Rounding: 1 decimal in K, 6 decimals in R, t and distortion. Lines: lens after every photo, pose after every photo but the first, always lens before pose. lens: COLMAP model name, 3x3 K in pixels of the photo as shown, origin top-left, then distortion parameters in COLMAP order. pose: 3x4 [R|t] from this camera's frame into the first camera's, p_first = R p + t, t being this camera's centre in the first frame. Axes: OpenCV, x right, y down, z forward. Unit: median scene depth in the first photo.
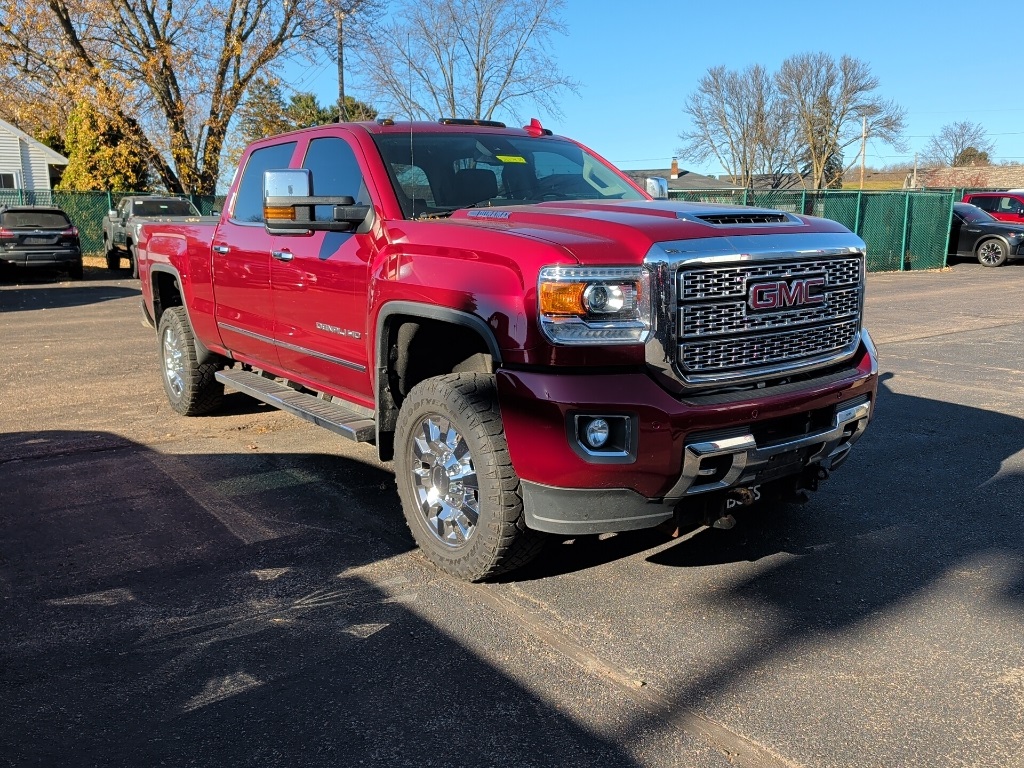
lens RADIAL K [[836.4, 0, 519.8], [0, 836.4, 386.9], [0, 0, 1]] dist [0.036111, -0.047315]
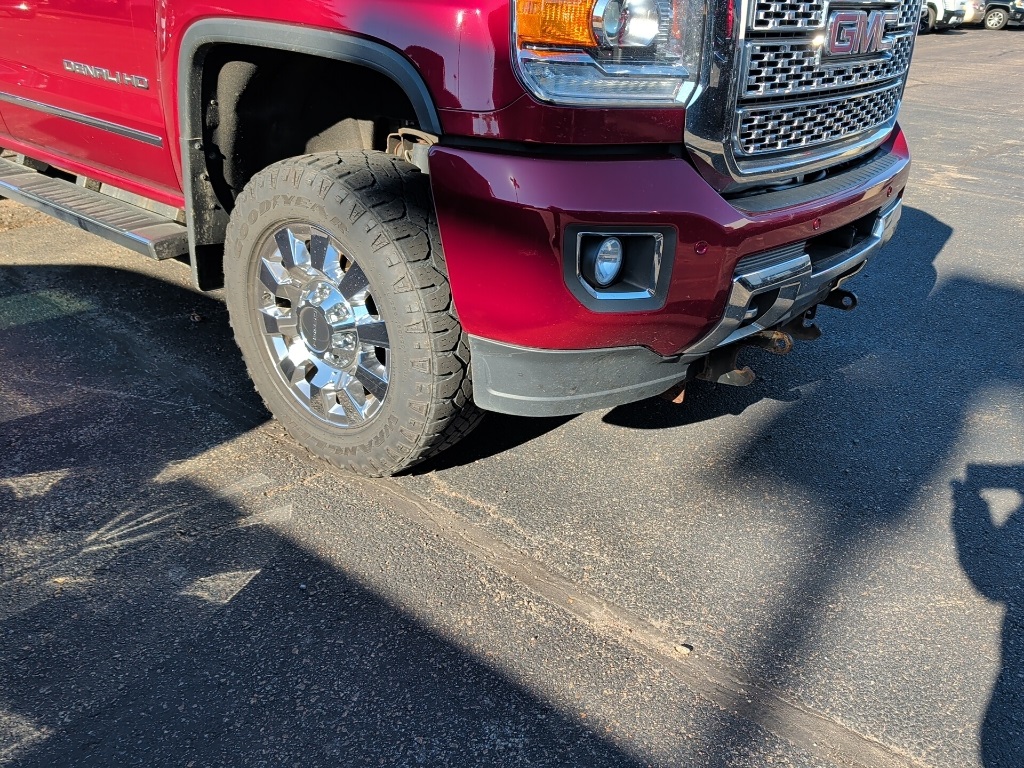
lens RADIAL K [[836.4, 0, 519.8], [0, 836.4, 386.9], [0, 0, 1]] dist [0.036111, -0.047315]
pose [[0.969655, -0.051938, 0.238896, -0.099515], [-0.011000, 0.966916, 0.254860, -0.008739], [-0.244229, -0.249754, 0.937003, 0.362830]]
